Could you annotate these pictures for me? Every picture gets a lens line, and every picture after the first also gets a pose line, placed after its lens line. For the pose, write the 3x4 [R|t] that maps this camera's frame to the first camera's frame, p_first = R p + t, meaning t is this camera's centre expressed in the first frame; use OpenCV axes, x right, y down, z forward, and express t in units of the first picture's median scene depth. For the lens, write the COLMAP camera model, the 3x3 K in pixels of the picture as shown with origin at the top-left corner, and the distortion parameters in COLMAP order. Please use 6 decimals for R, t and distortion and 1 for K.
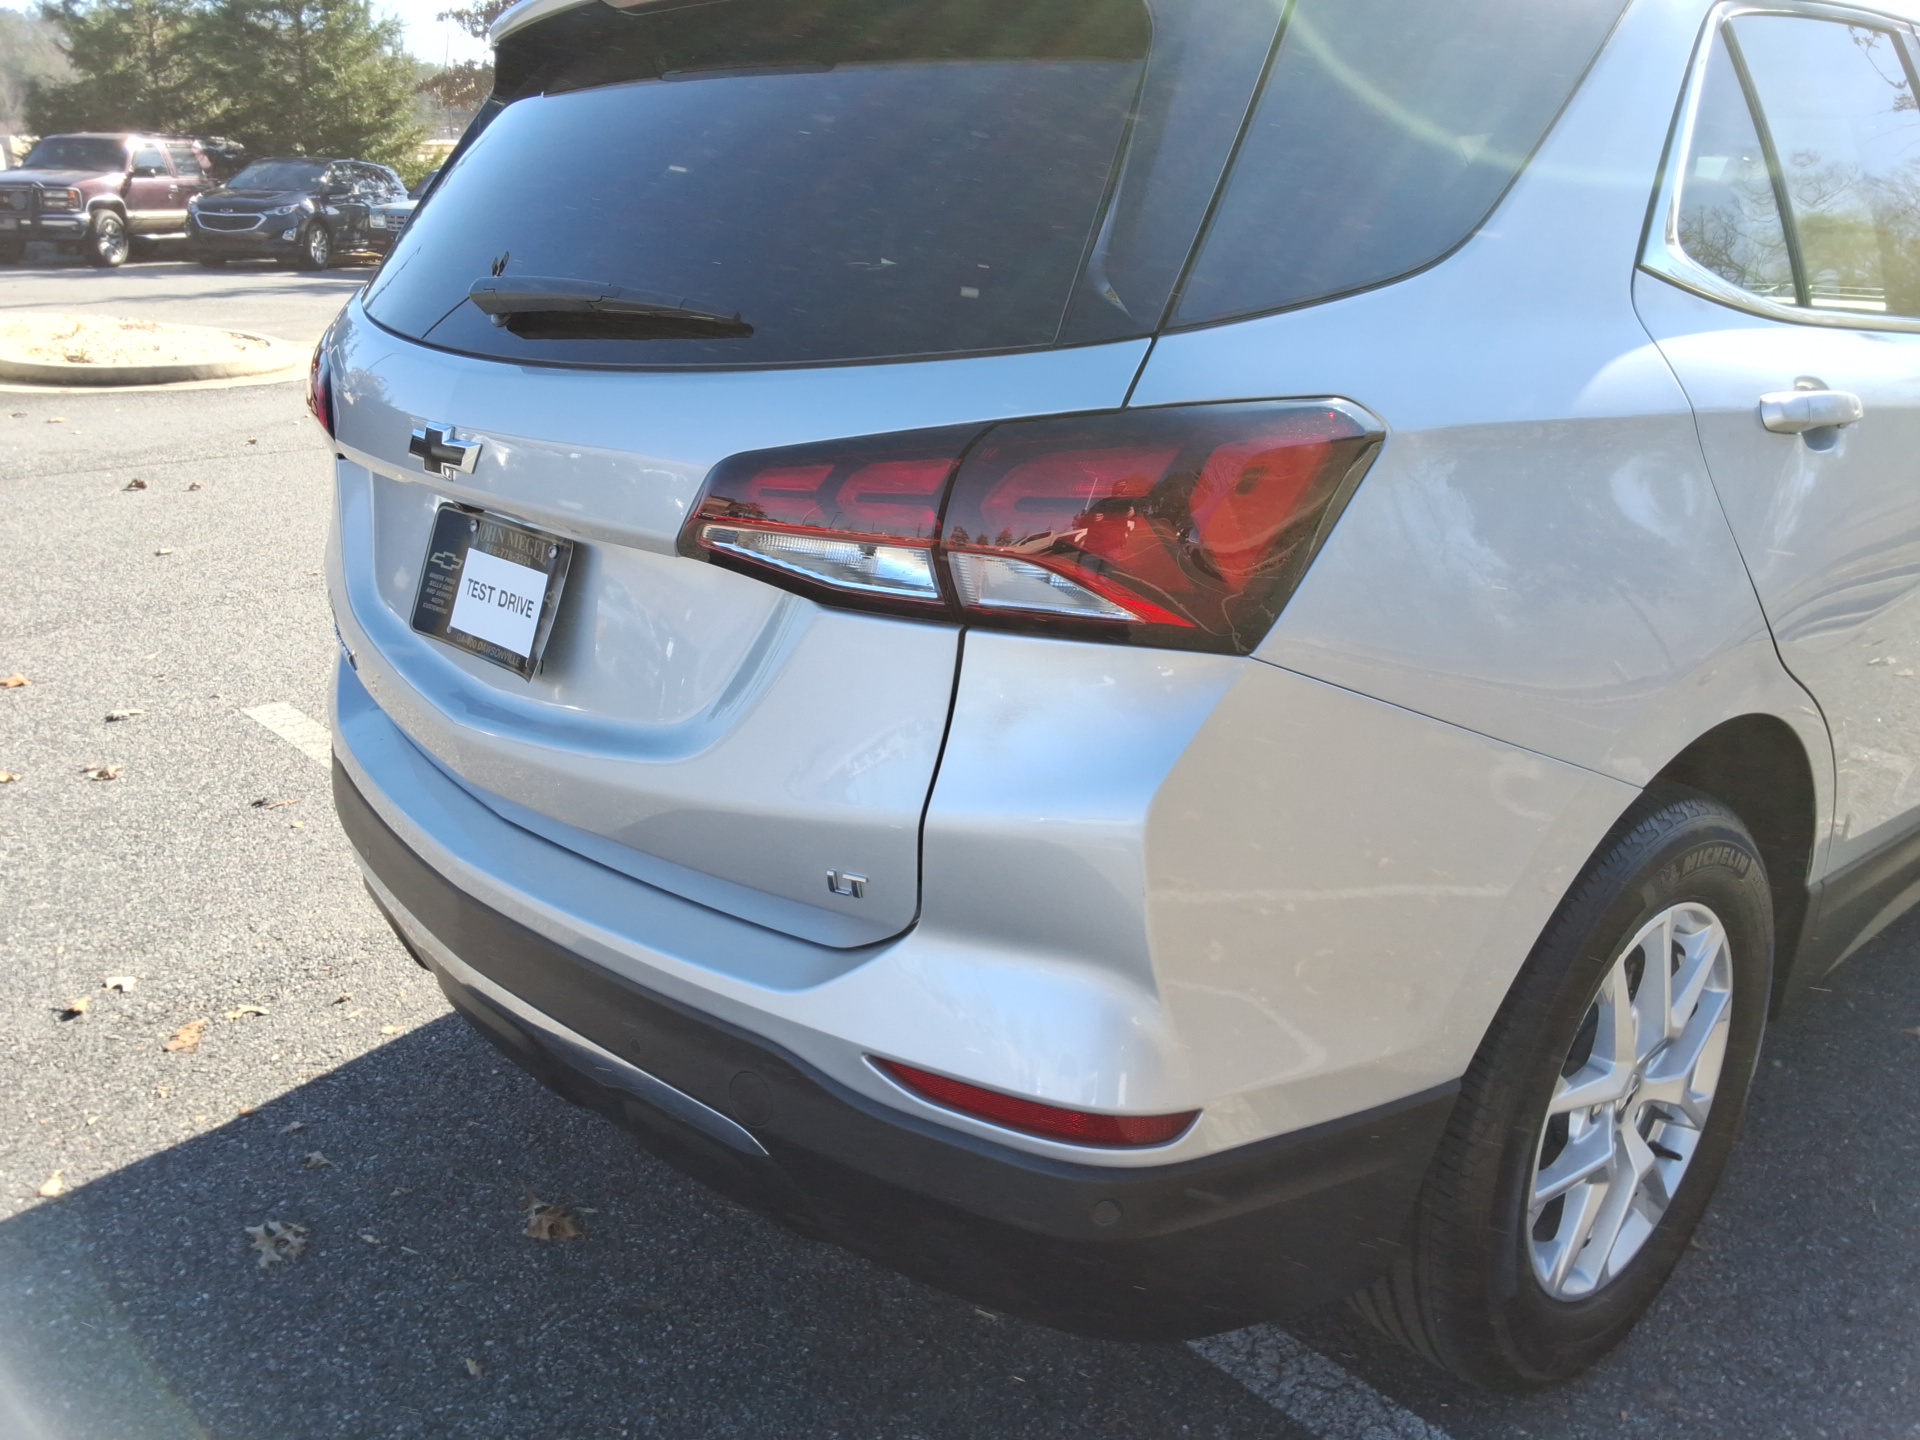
lens RADIAL K [[1537.5, 0, 974.7], [0, 1537.5, 694.3], [0, 0, 1]] dist [0.103296, -0.156141]
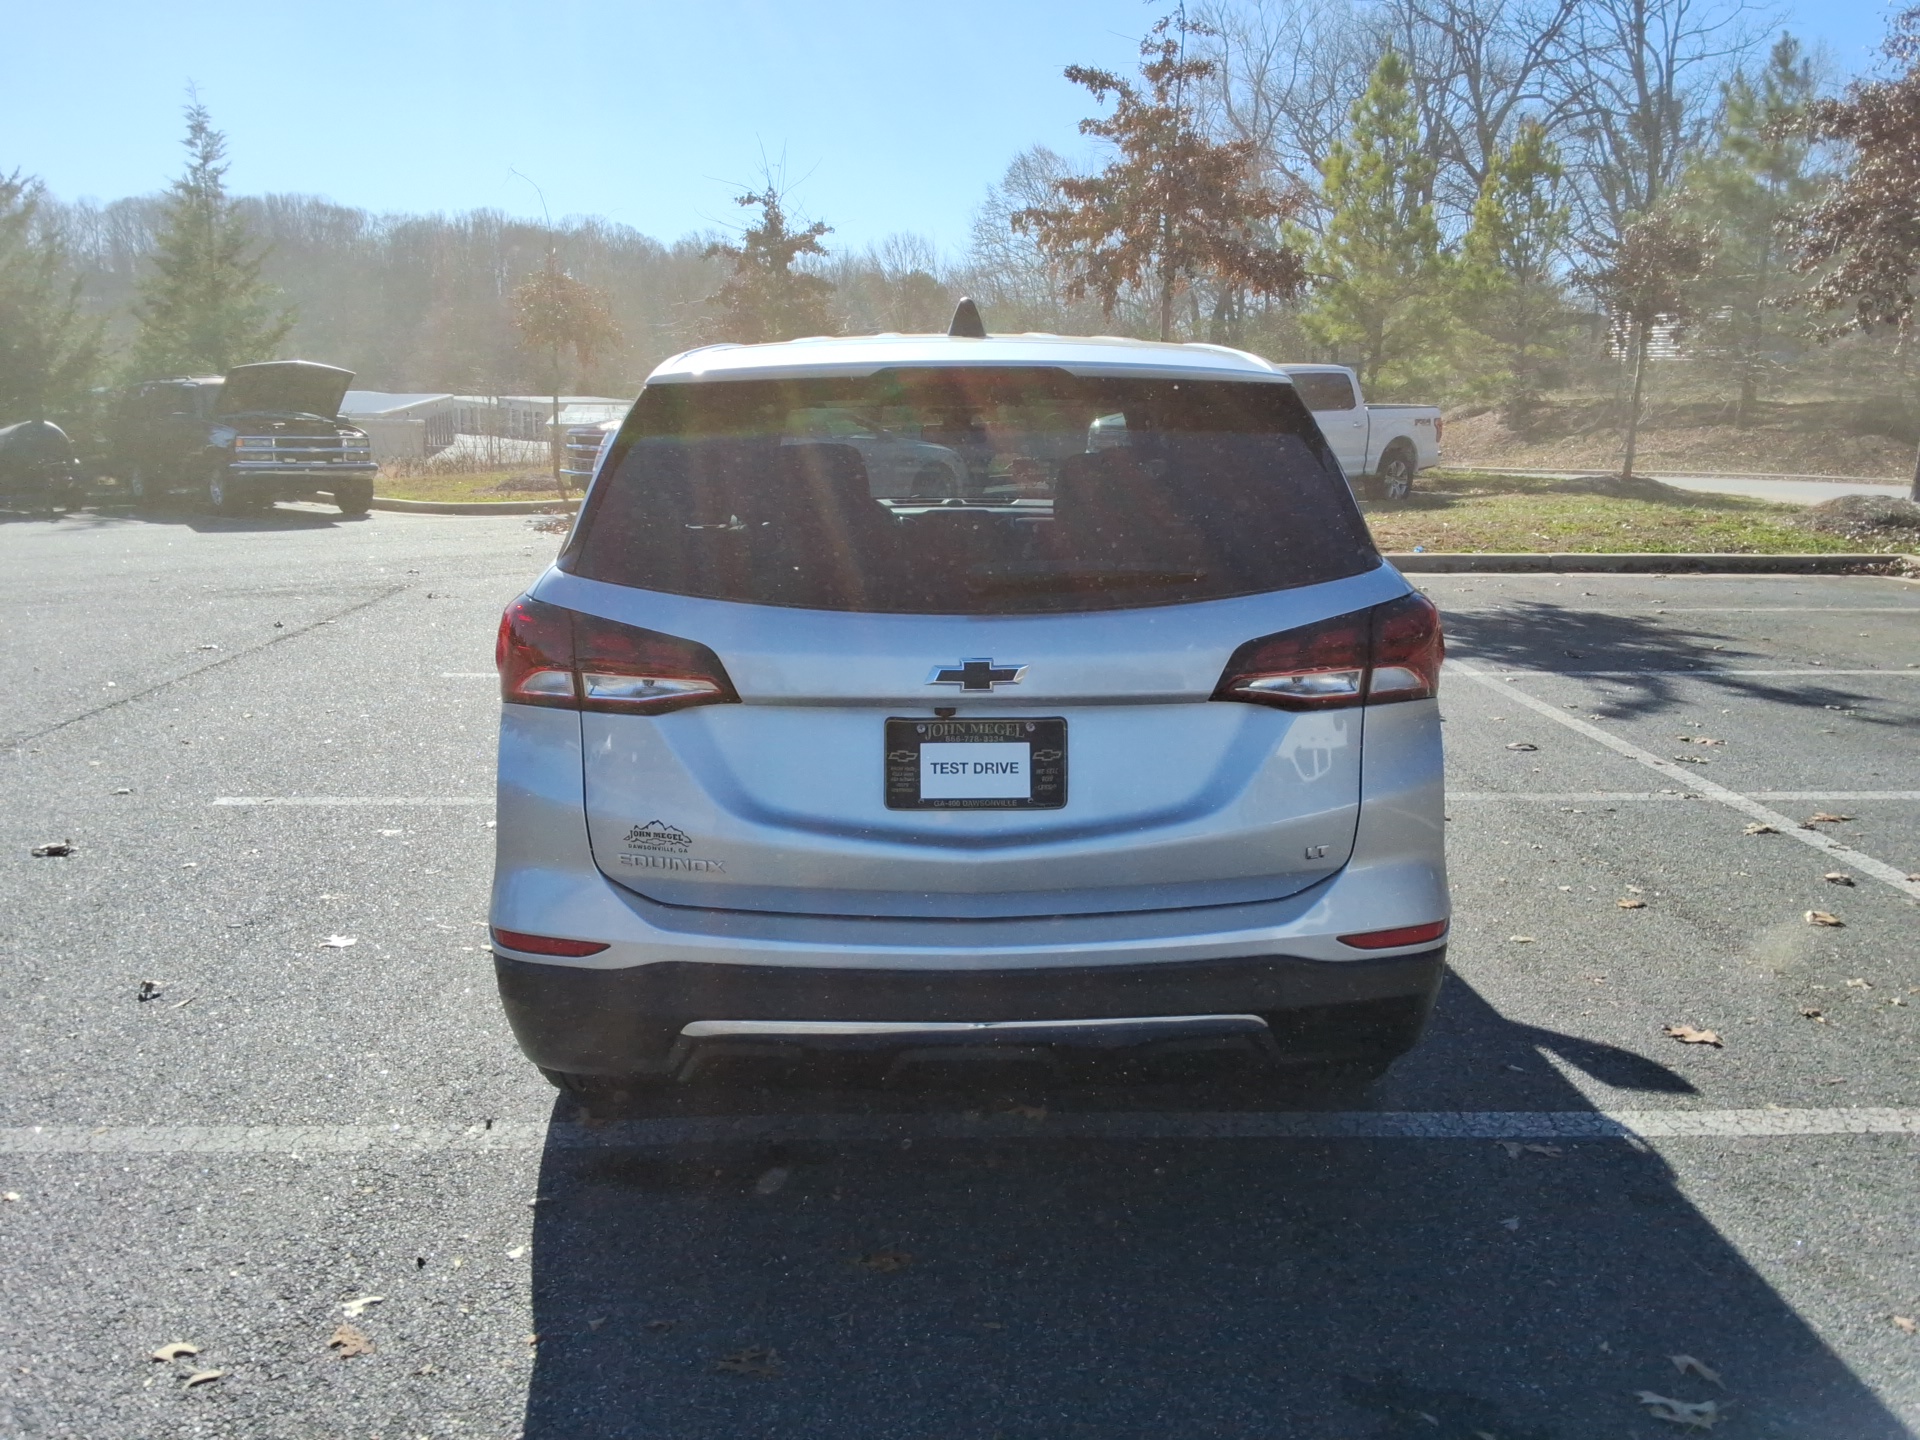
lens RADIAL K [[1537.5, 0, 976.9], [0, 1537.5, 718.7], [0, 0, 1]] dist [0.103296, -0.156141]
pose [[0.653592, -0.157367, 0.740306, -1.054517], [0.228023, 0.973639, 0.005653, -0.087804], [-0.721681, 0.165112, 0.672246, -0.008505]]
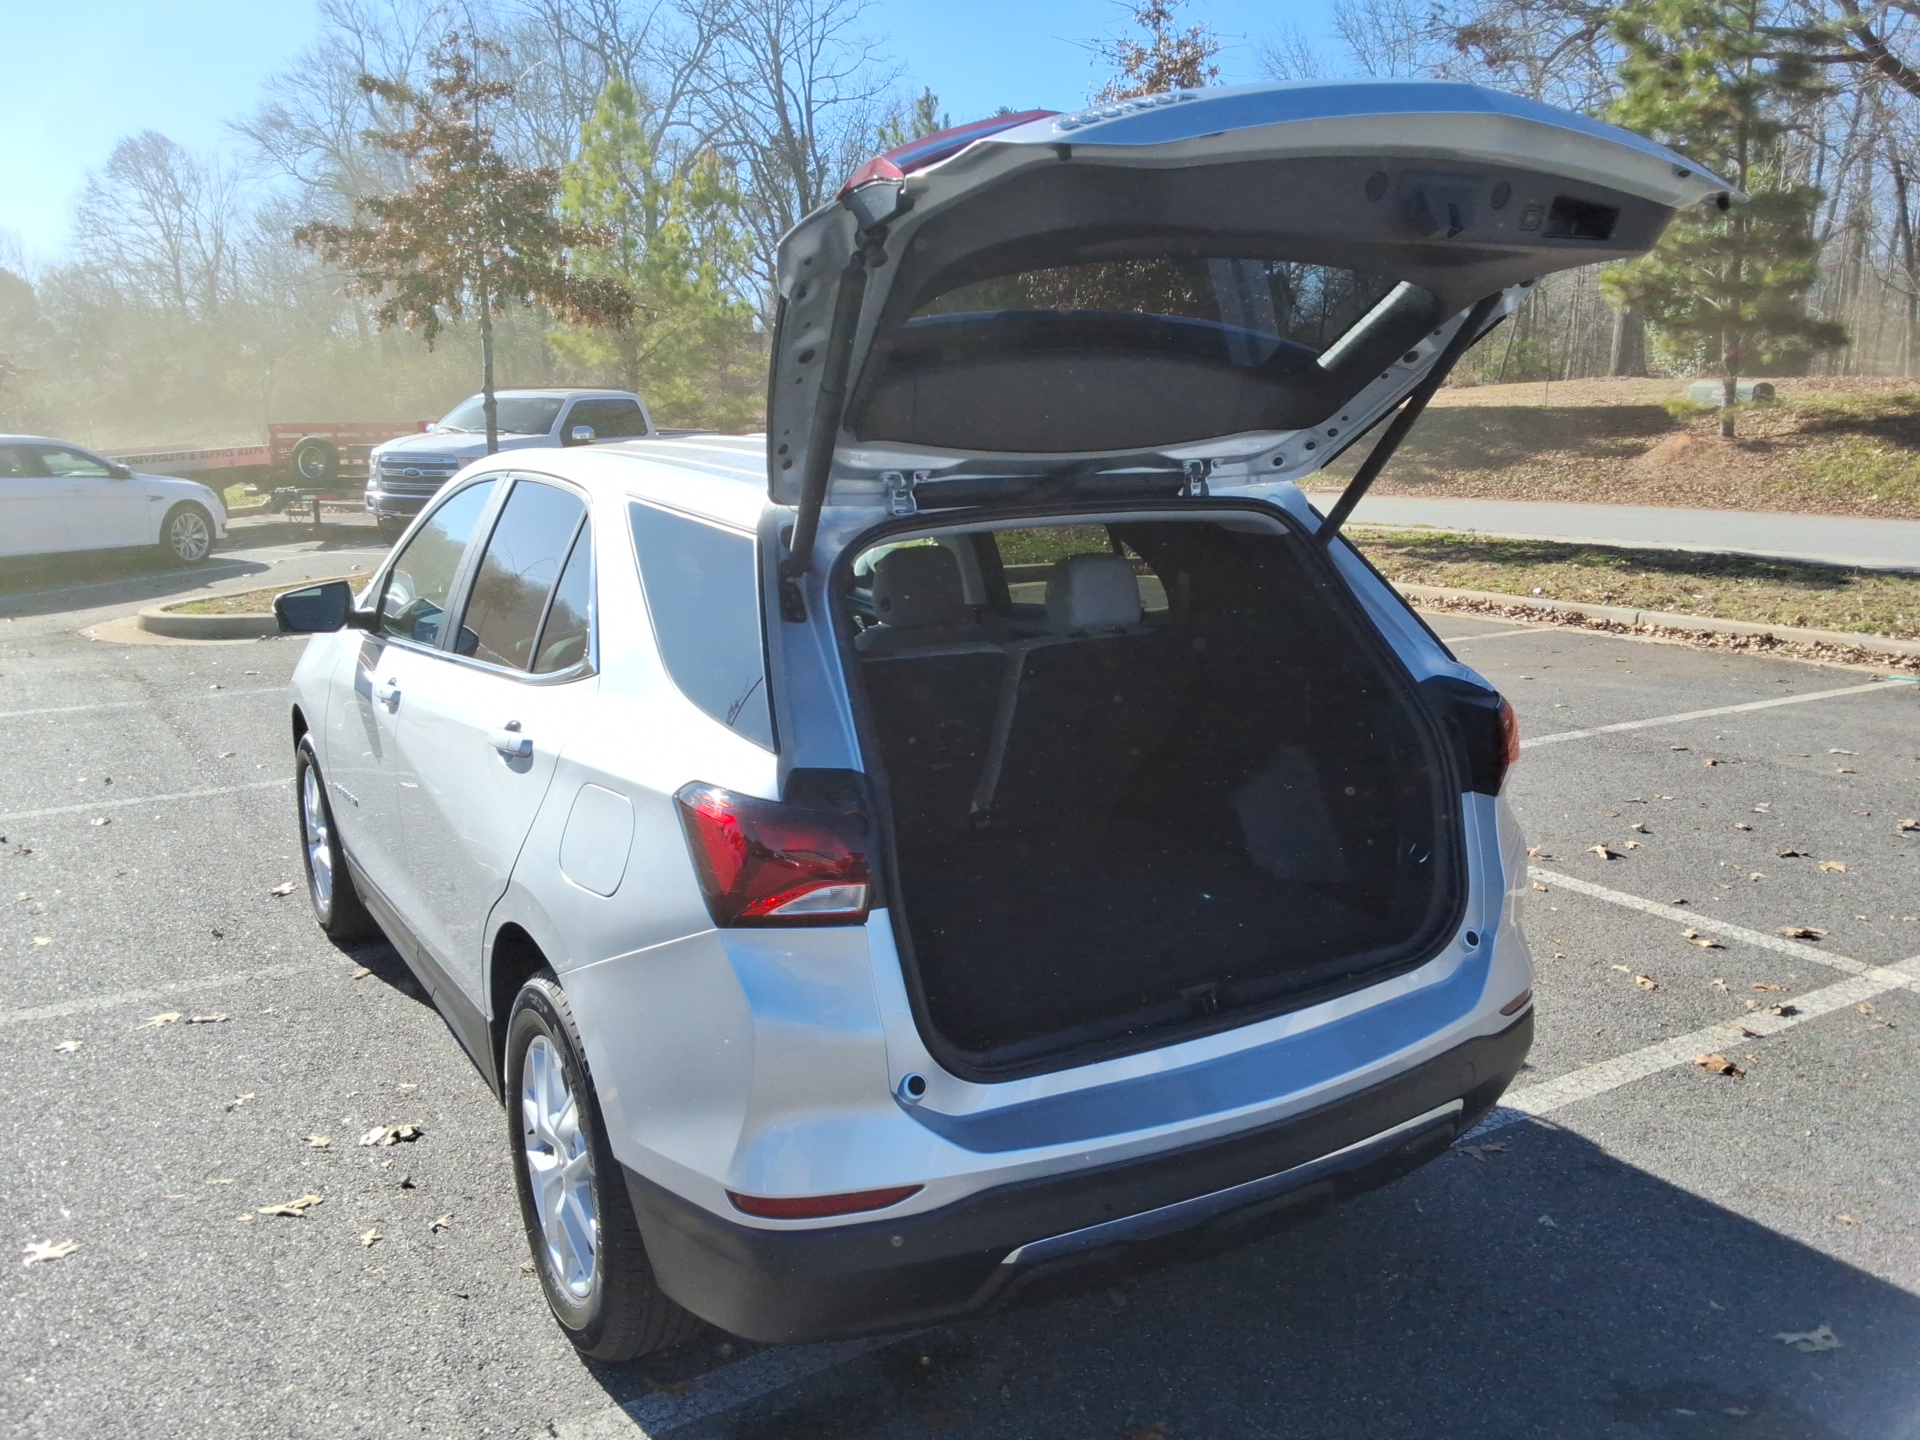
lens RADIAL K [[1537.5, 0, 980.8], [0, 1537.5, 702.8], [0, 0, 1]] dist [0.103296, -0.156141]
pose [[0.192401, -0.193567, 0.962036, -1.313028], [0.304693, 0.943683, 0.128937, -0.395664], [-0.932815, 0.268318, 0.240544, 0.628050]]
